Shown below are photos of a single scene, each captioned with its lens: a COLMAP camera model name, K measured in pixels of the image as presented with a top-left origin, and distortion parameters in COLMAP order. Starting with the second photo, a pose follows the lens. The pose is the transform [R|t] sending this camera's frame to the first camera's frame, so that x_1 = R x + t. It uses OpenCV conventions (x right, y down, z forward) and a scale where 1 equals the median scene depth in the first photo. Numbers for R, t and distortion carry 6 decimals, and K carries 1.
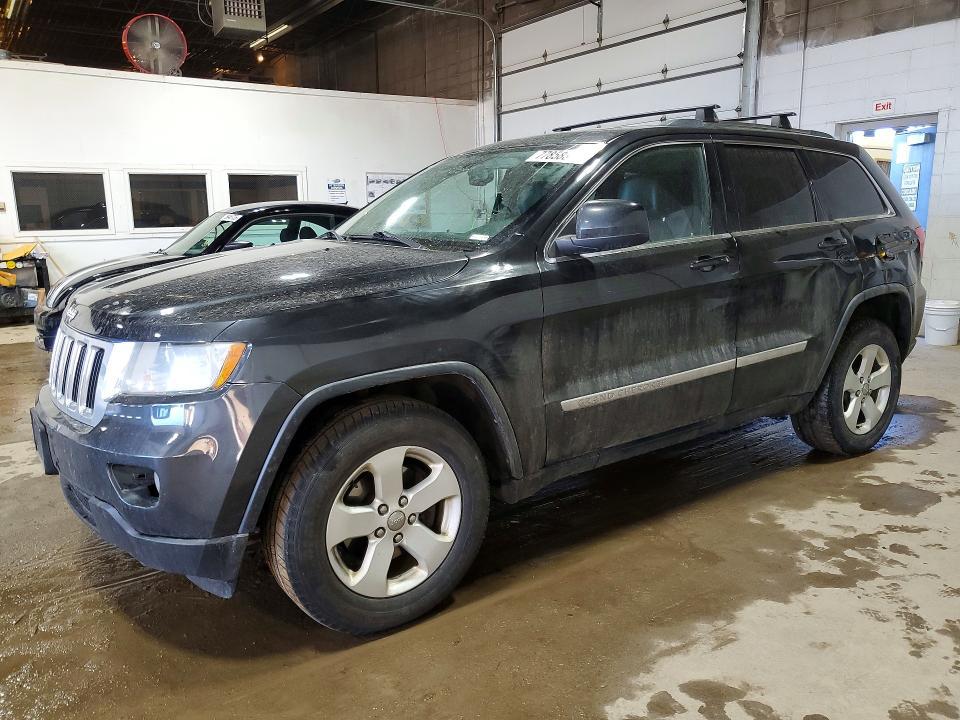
lens RADIAL K [[750.1, 0, 480.0], [0, 750.1, 360.0], [0, 0, 1]] dist [0.002743, 0.042055]
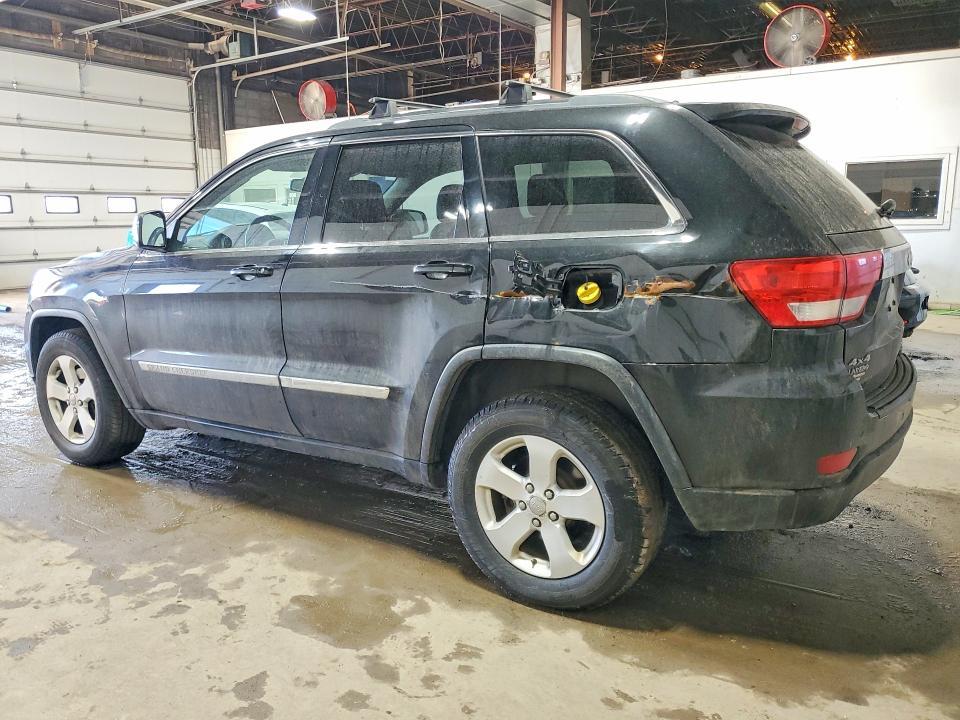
lens RADIAL K [[758.0, 0, 480.0], [0, 758.0, 360.0], [0, 0, 1]] dist [-0.051439, 0.094732]
pose [[0.363624, 0.195038, -0.910899, 1.305169], [-0.177641, 0.974411, 0.137724, -0.199837], [0.914451, 0.111733, 0.388966, 0.866689]]
